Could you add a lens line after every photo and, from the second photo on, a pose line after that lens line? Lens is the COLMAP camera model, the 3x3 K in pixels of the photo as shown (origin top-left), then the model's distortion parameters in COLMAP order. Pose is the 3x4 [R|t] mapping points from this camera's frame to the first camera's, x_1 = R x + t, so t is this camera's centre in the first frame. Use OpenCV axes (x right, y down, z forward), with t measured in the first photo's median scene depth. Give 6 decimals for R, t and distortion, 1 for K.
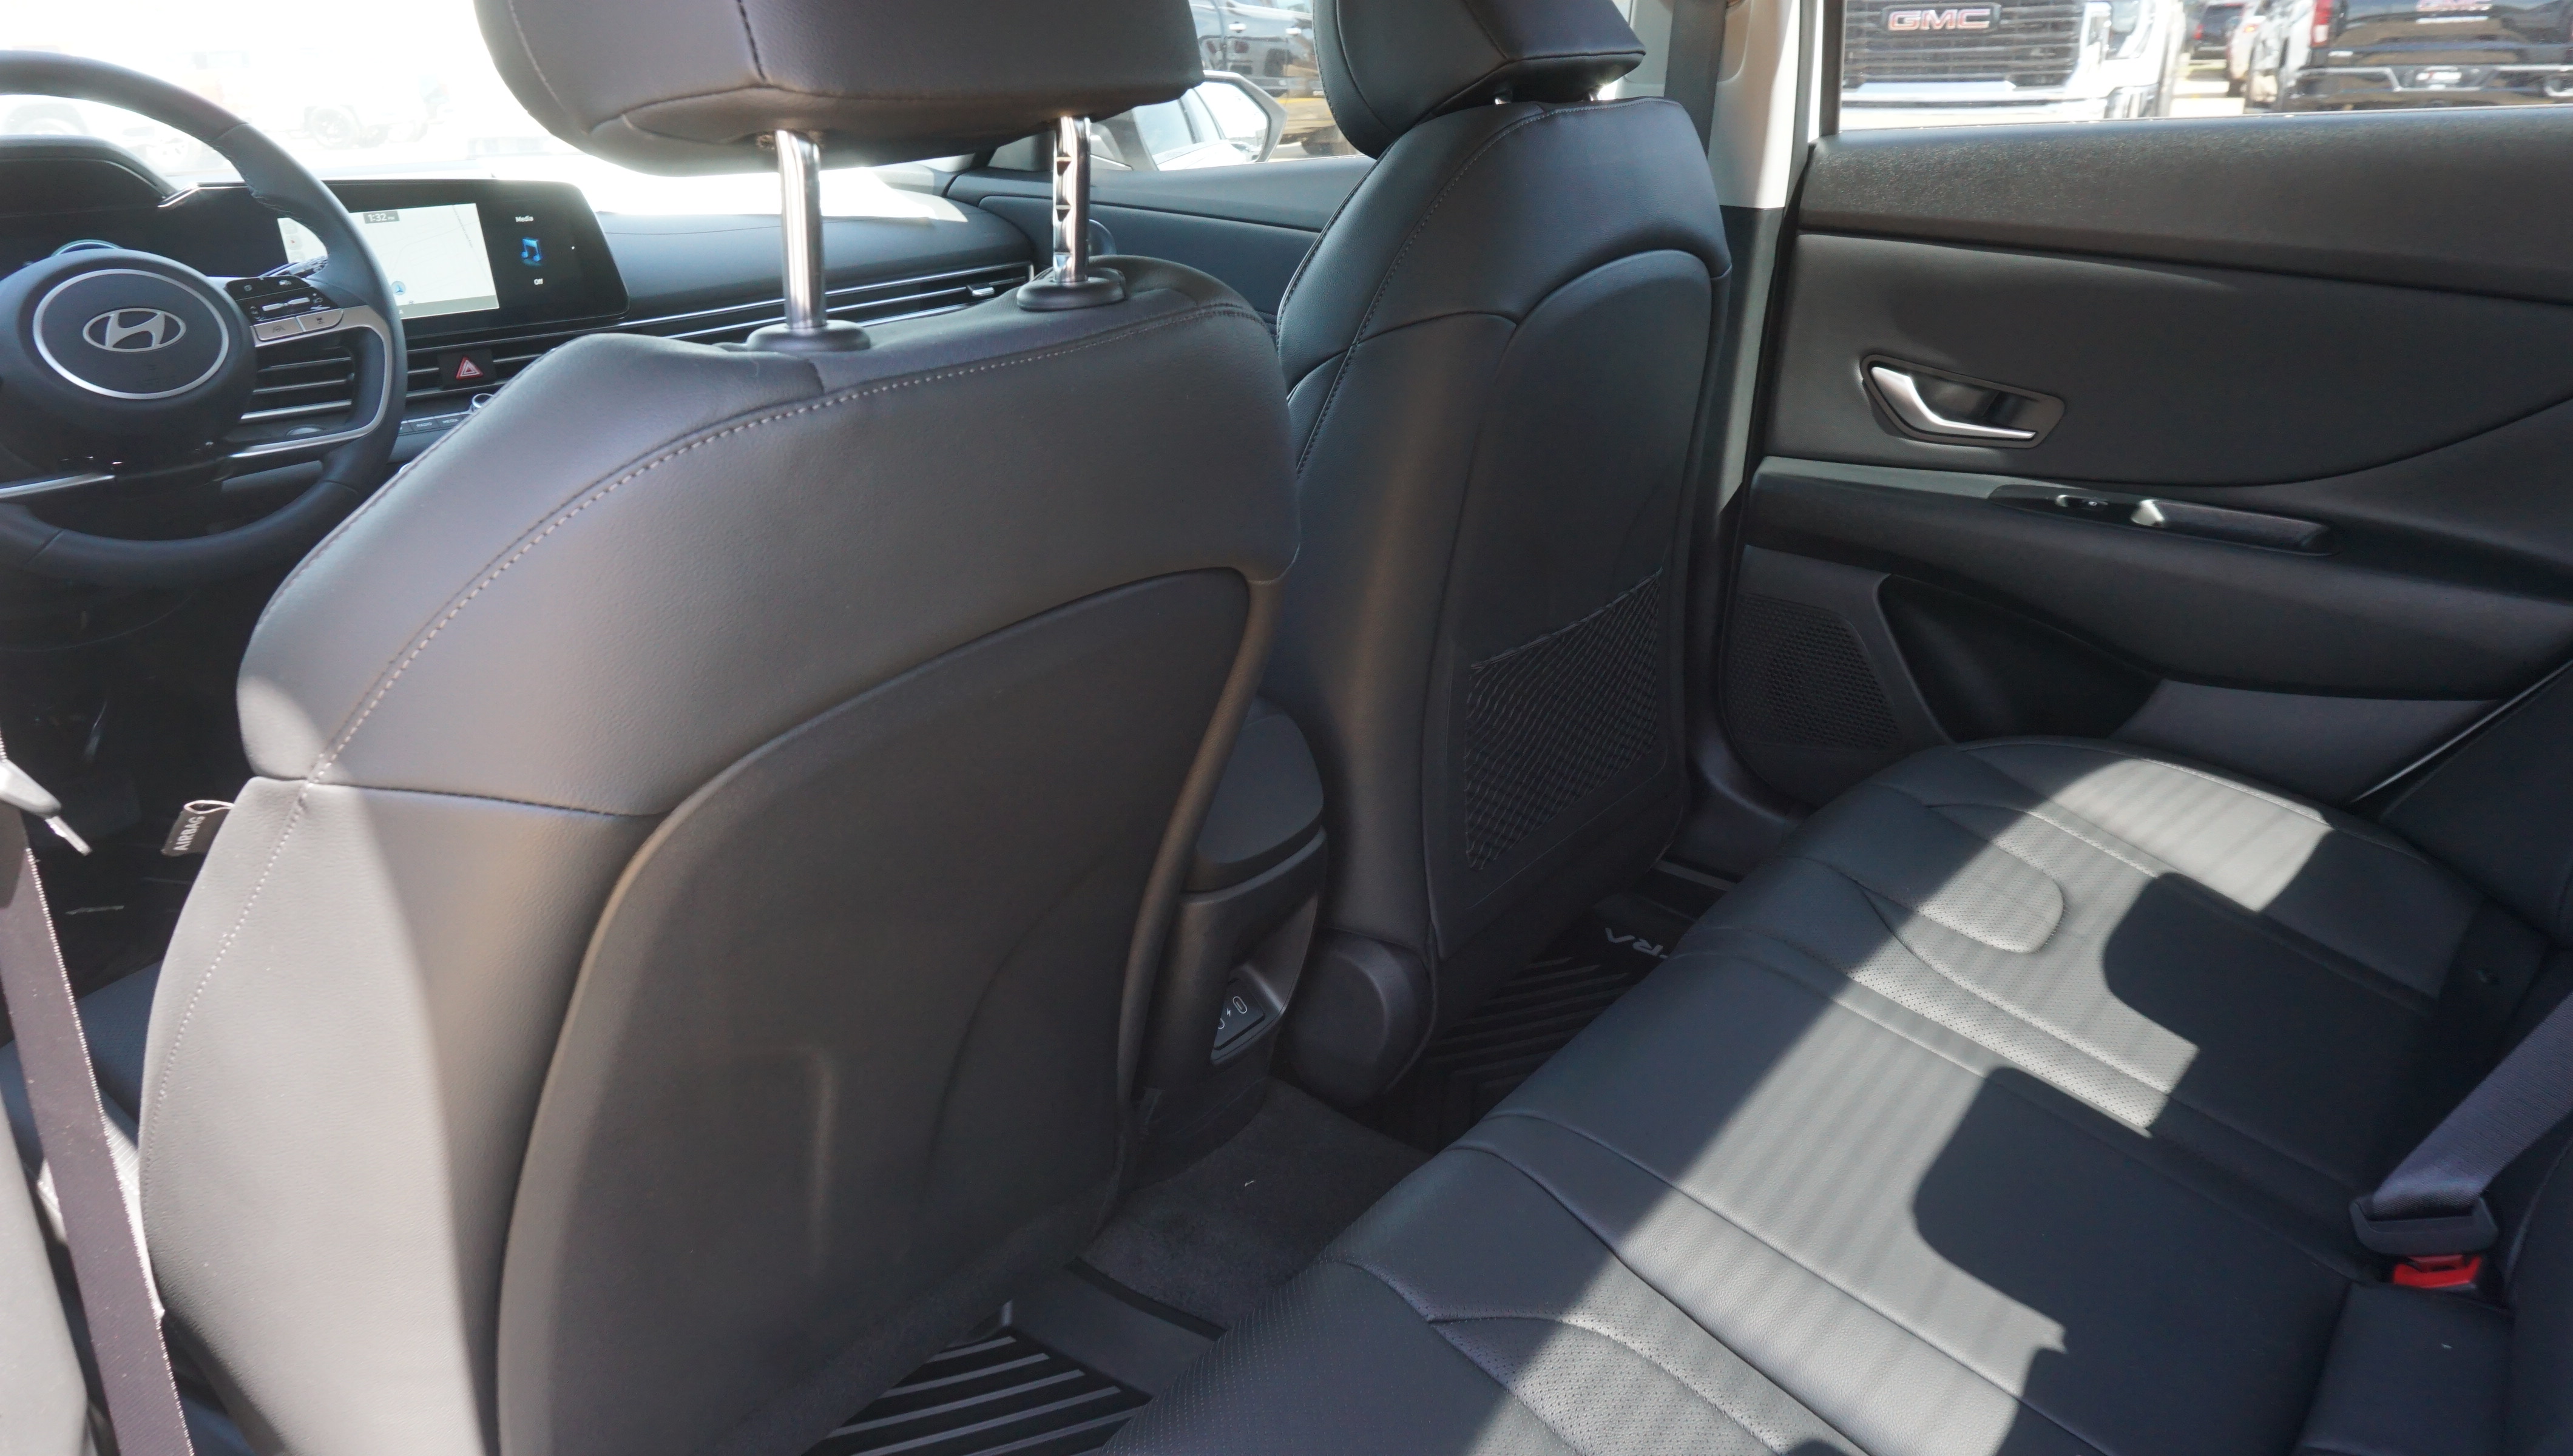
lens RADIAL K [[1732.5, 0, 1286.5], [0, 1732.5, 728.0], [0, 0, 1]] dist [-0.045766, 0.039533]
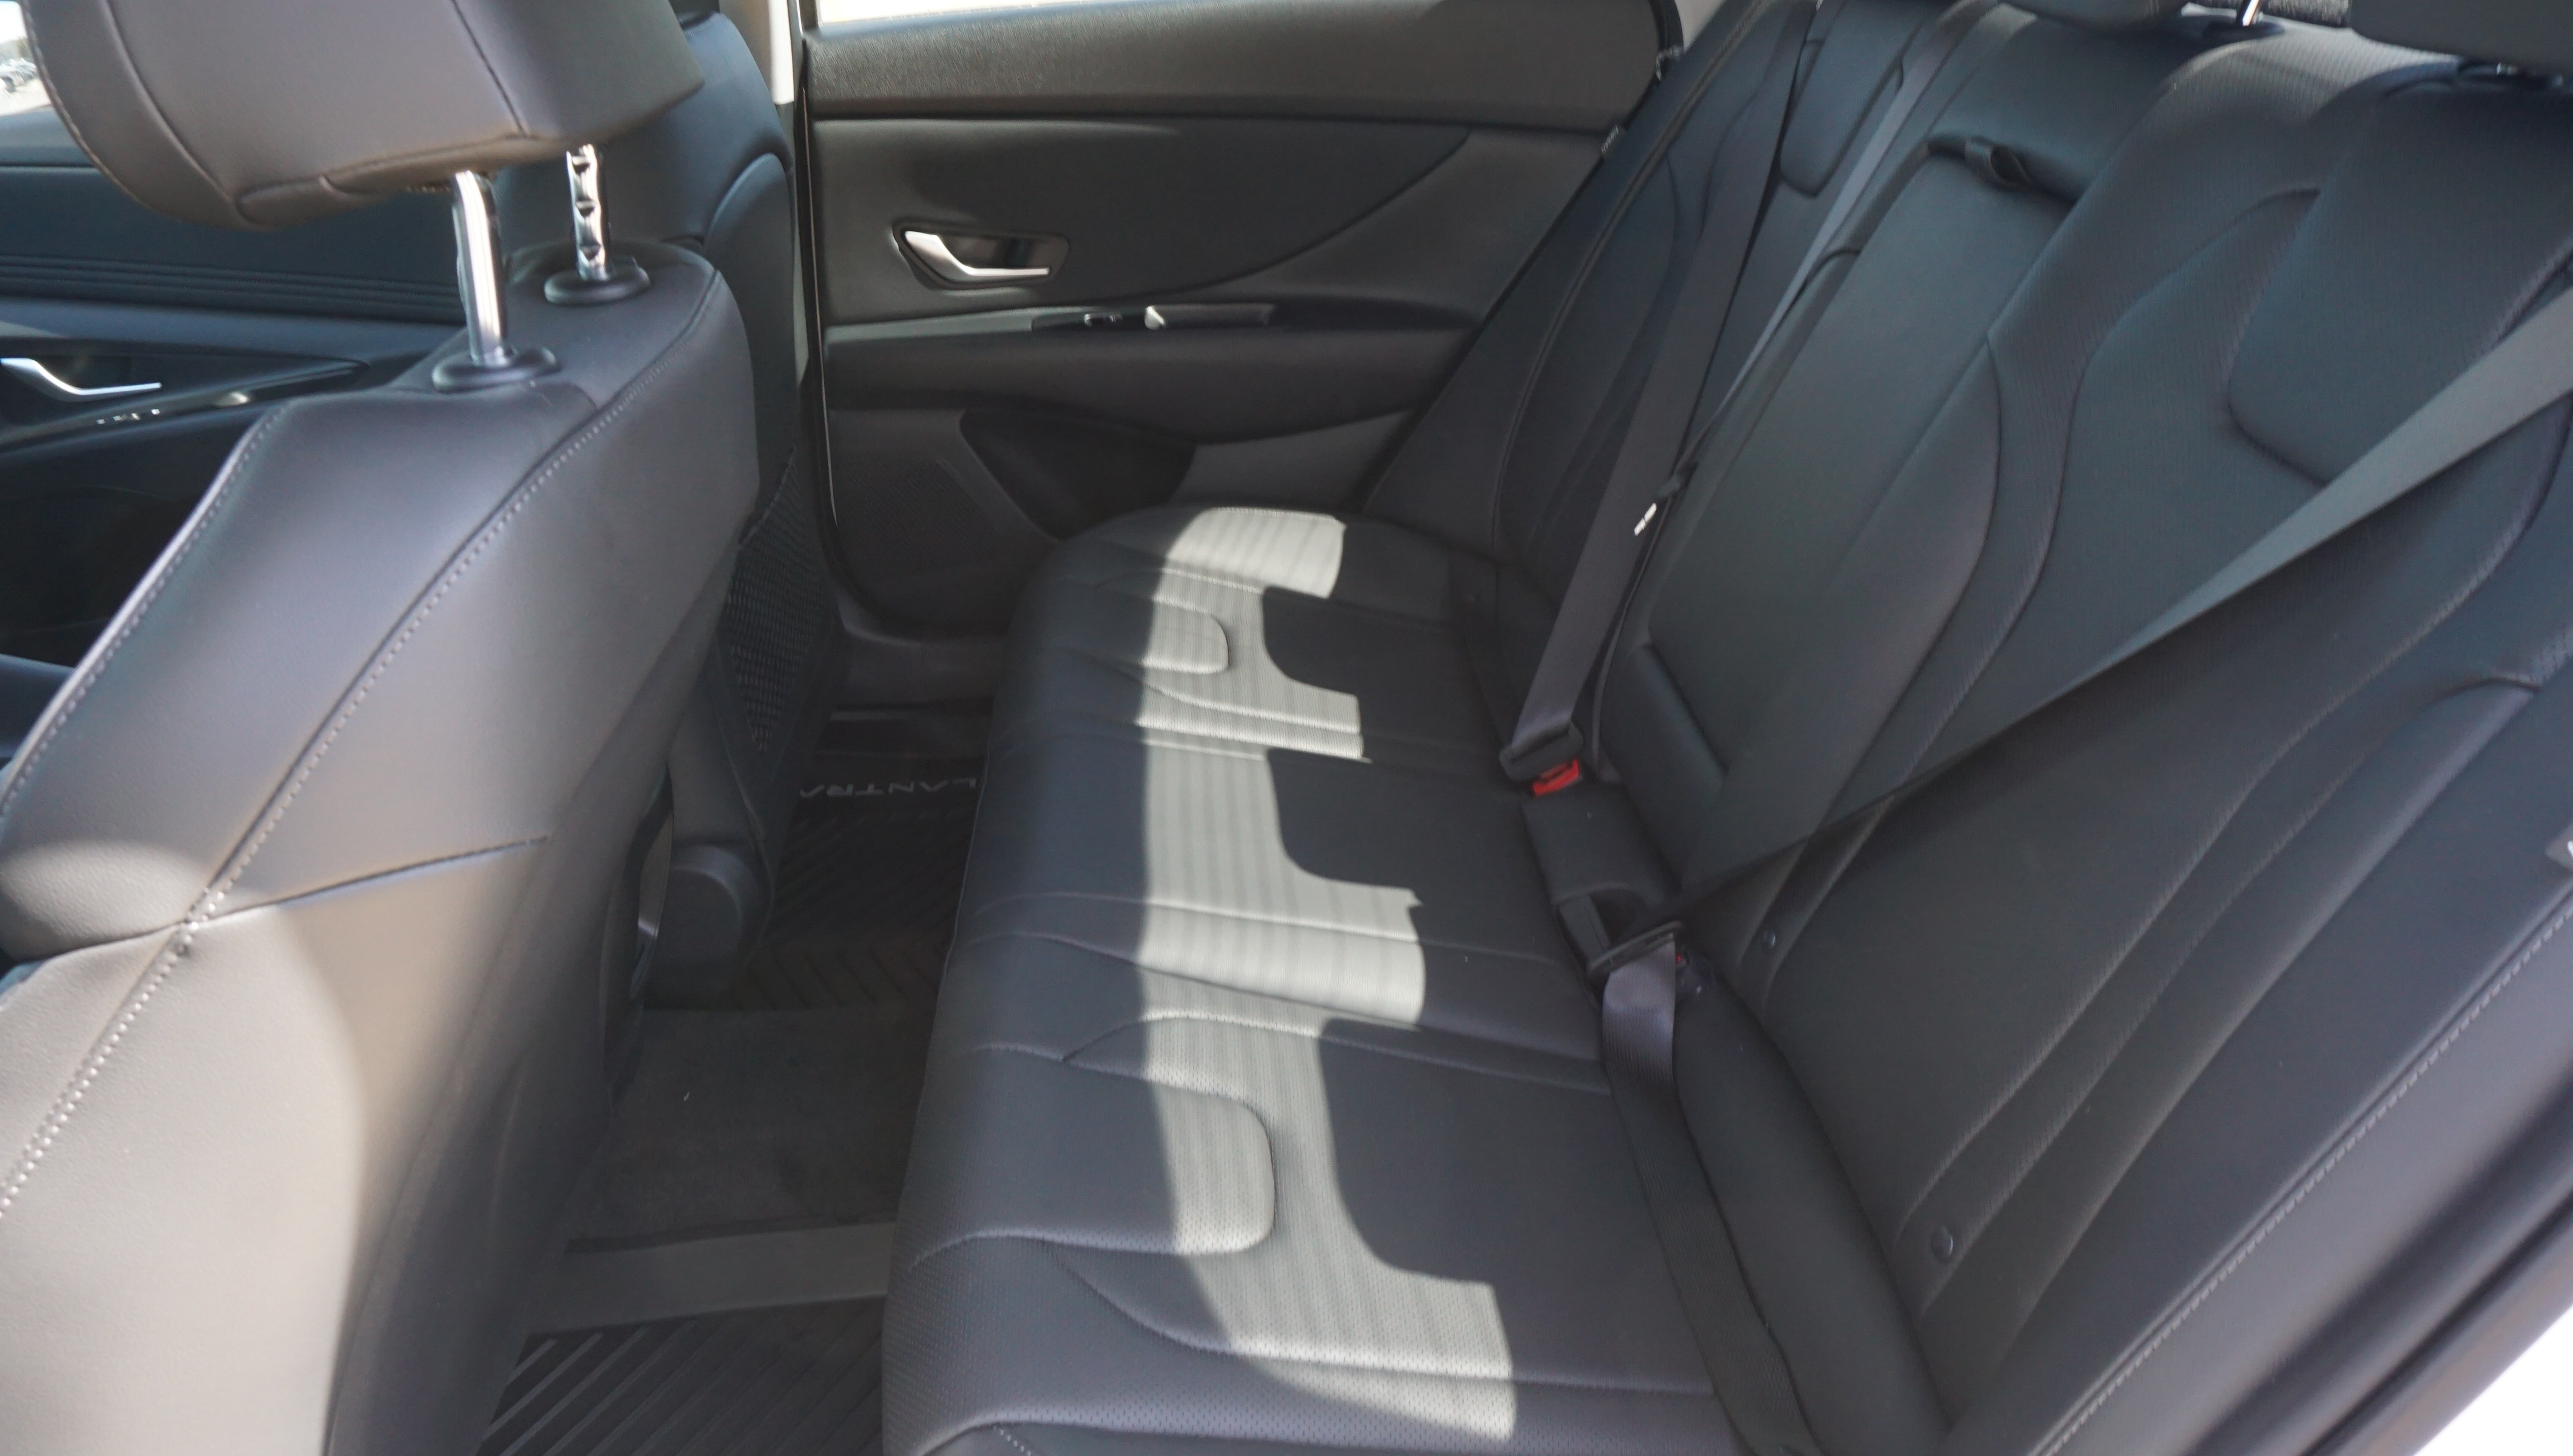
lens RADIAL K [[1732.5, 0, 1286.5], [0, 1732.5, 728.0], [0, 0, 1]] dist [-0.045766, 0.039533]
pose [[0.749620, -0.305029, 0.587391, -0.278498], [0.253737, 0.952108, 0.170609, -0.034090], [-0.611300, 0.021151, 0.791116, -0.052576]]
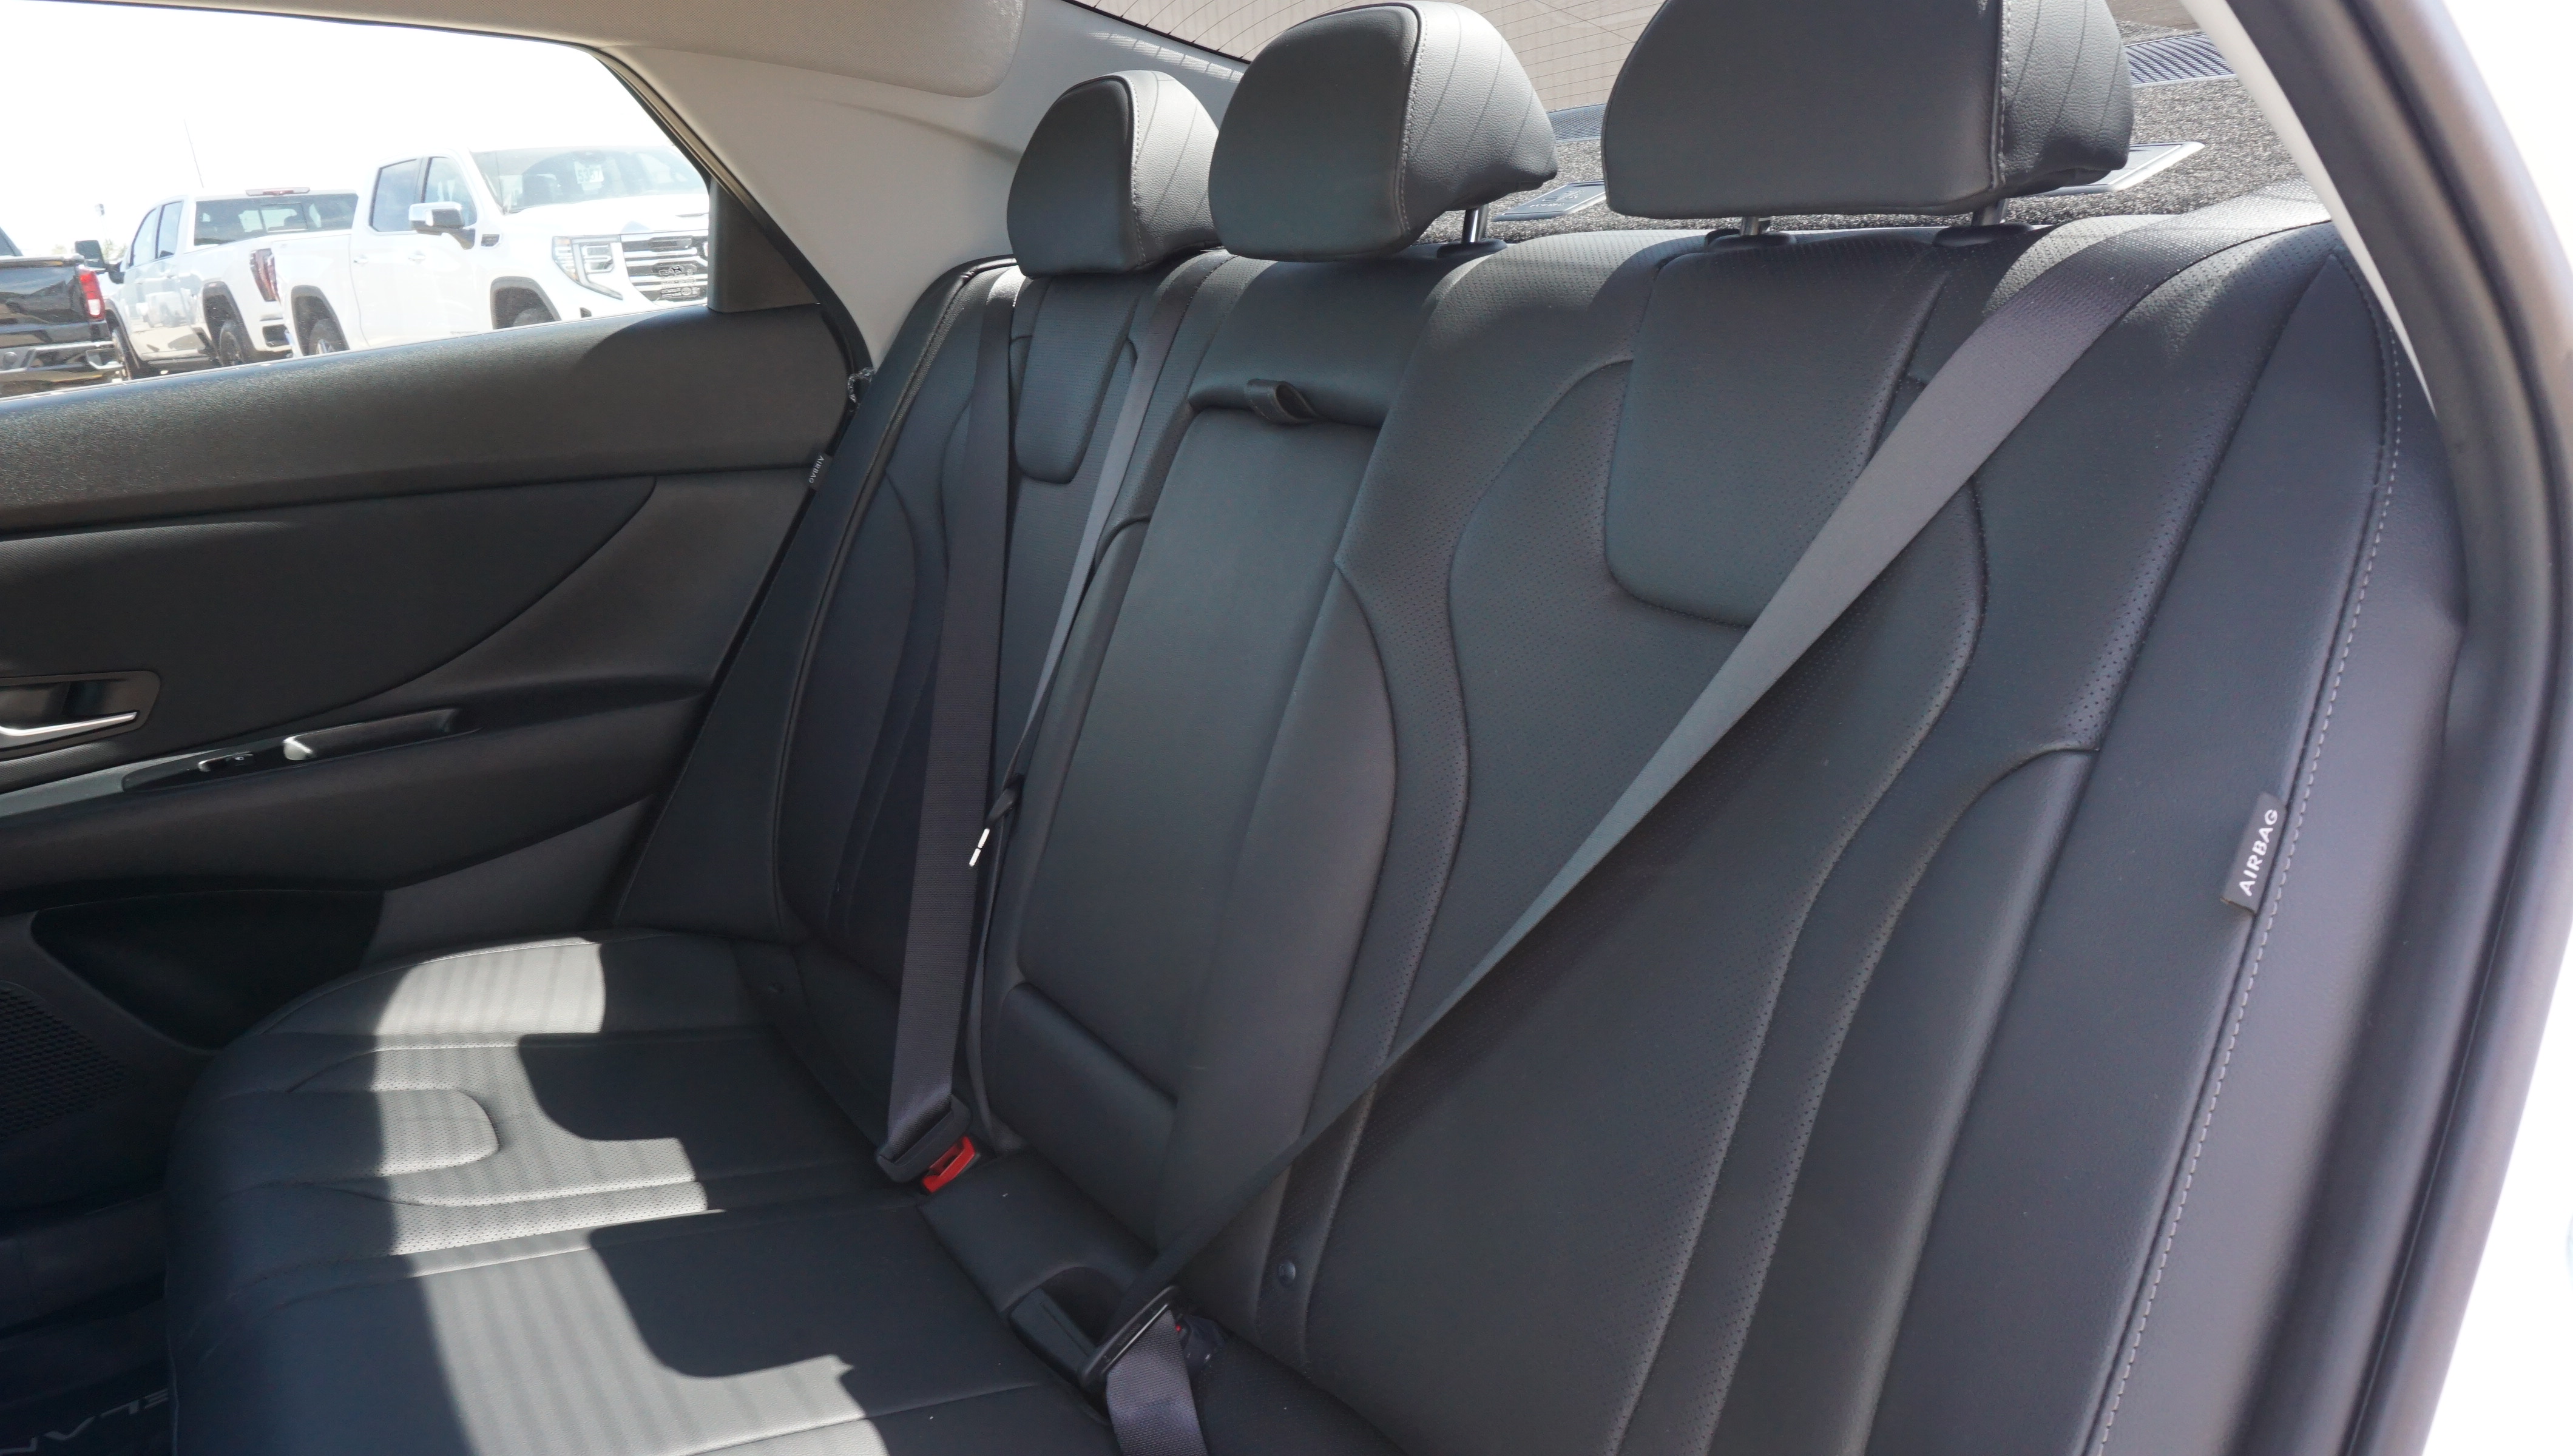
lens RADIAL K [[1740.2, 0, 1286.5], [0, 1740.2, 728.0], [0, 0, 1]] dist [-0.033632, 0.015066]
pose [[0.333274, -0.276894, 0.901254, -0.230740], [0.409066, 0.903711, 0.126381, -0.029112], [-0.849467, 0.326553, 0.414451, 0.091582]]
